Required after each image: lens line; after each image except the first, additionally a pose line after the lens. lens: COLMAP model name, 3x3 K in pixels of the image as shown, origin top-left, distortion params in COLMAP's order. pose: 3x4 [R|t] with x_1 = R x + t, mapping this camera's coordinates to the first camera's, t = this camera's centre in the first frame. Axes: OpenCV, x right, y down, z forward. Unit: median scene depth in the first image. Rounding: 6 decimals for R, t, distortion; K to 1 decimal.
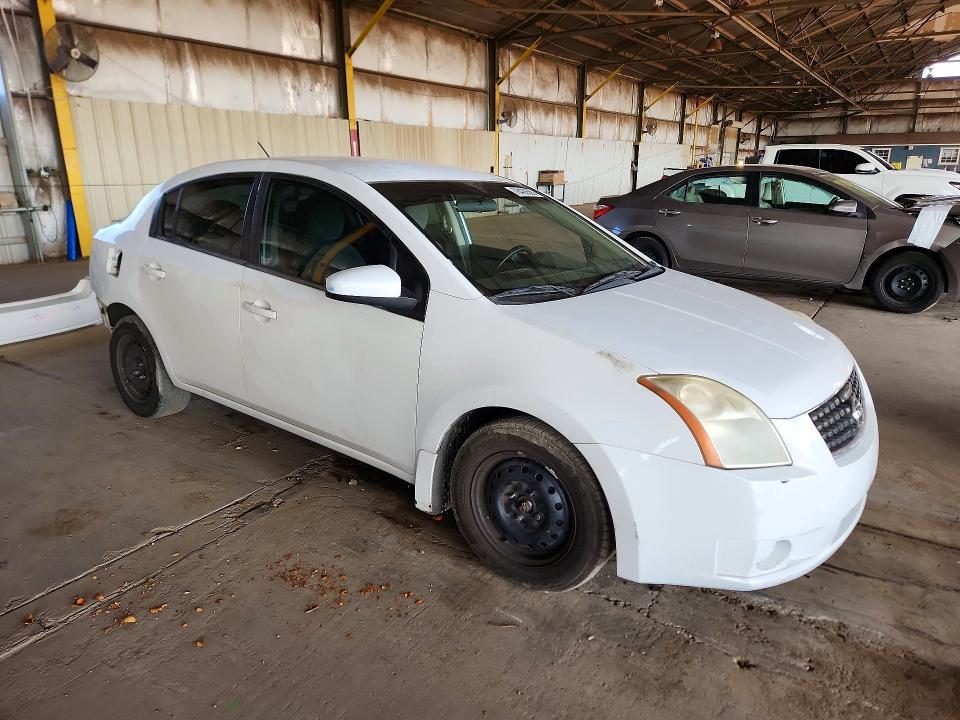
lens RADIAL K [[644.0, 0, 487.1], [0, 644.0, 358.9], [0, 0, 1]] dist [0.027893, -0.000047]
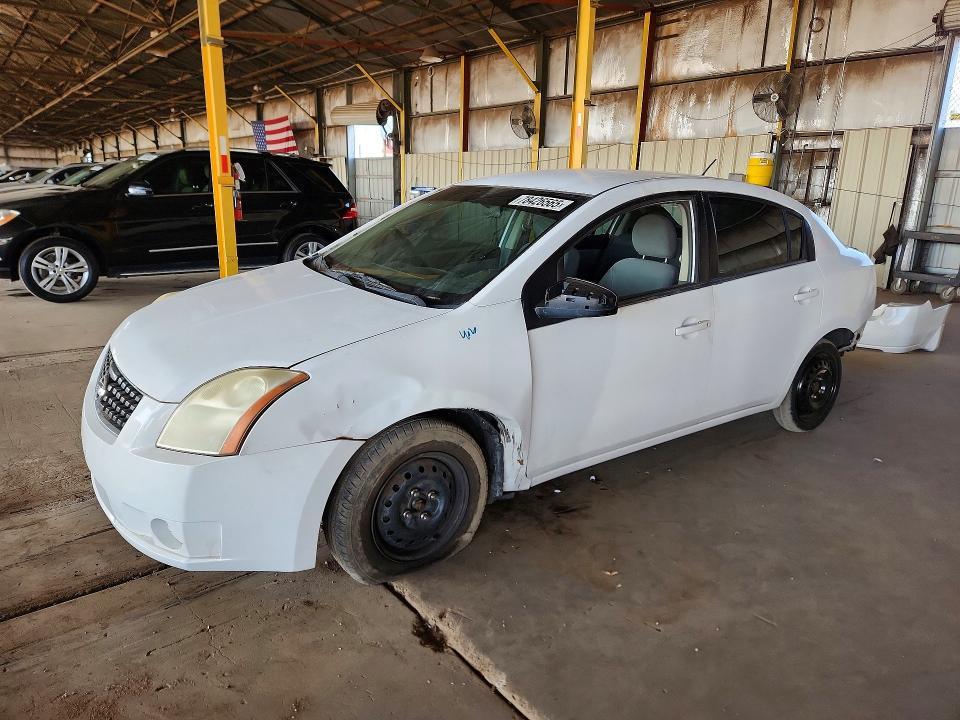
lens RADIAL K [[644.0, 0, 487.1], [0, 644.0, 358.9], [0, 0, 1]] dist [0.027893, -0.000047]
pose [[-0.301034, 0.229405, -0.925609, 1.237350], [-0.305460, 0.896294, 0.321484, -0.455434], [0.903367, 0.379515, -0.199741, 1.610831]]
